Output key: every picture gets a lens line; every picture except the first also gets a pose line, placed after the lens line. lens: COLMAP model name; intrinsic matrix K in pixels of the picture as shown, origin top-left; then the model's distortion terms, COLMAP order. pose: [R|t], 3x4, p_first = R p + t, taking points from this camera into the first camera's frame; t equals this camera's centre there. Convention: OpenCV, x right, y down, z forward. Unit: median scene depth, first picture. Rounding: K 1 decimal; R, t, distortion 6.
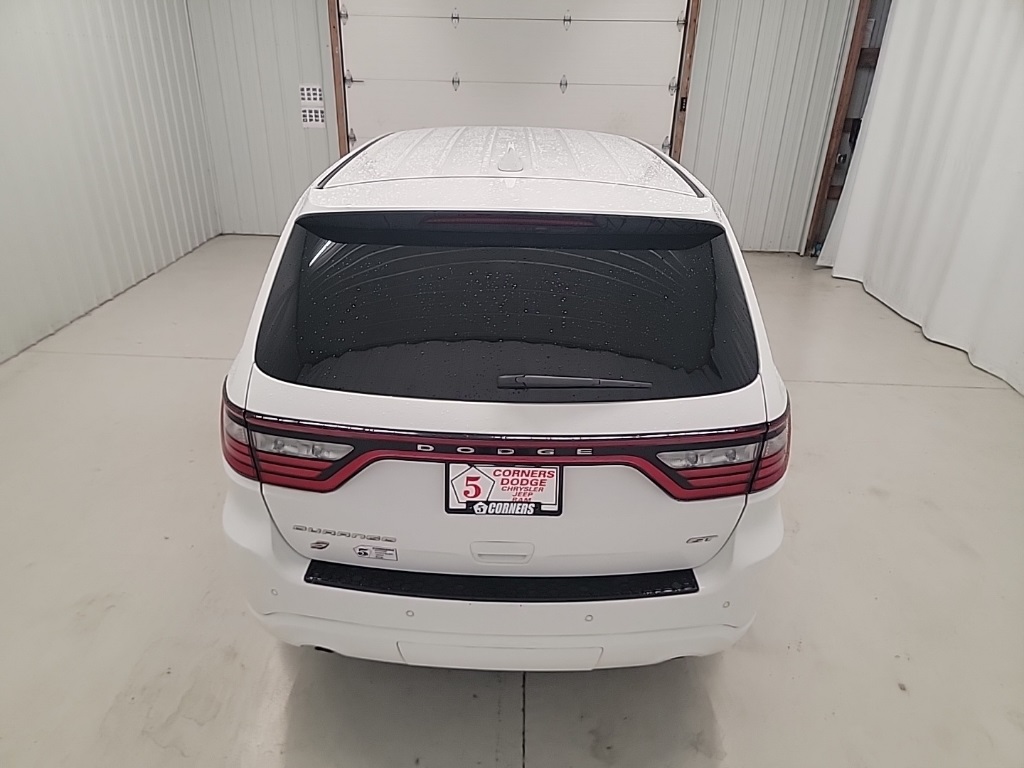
lens RADIAL K [[713.8, 0, 507.7], [0, 713.8, 380.4], [0, 0, 1]] dist [0.070132, -0.071515]
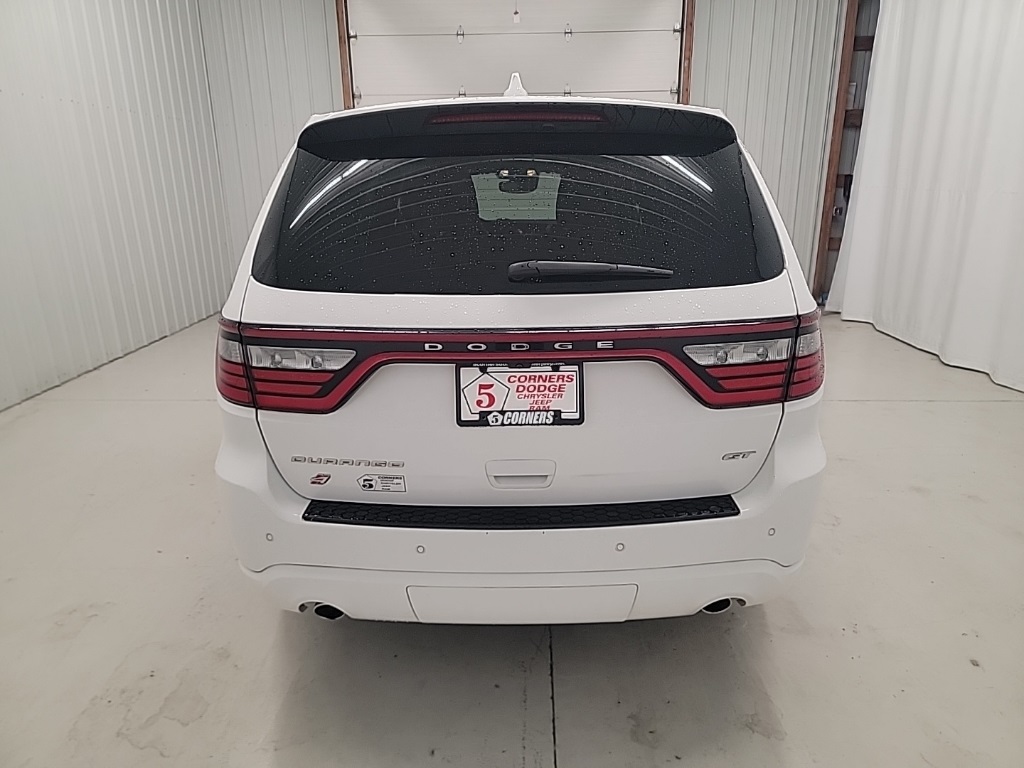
lens RADIAL K [[708.7, 0, 523.7], [0, 708.7, 360.8], [0, 0, 1]] dist [0.081971, -0.083257]
pose [[0.999329, -0.036307, 0.004834, -0.002810], [0.036613, 0.986559, -0.159252, 0.234247], [0.001013, 0.159322, 0.987226, 0.083303]]
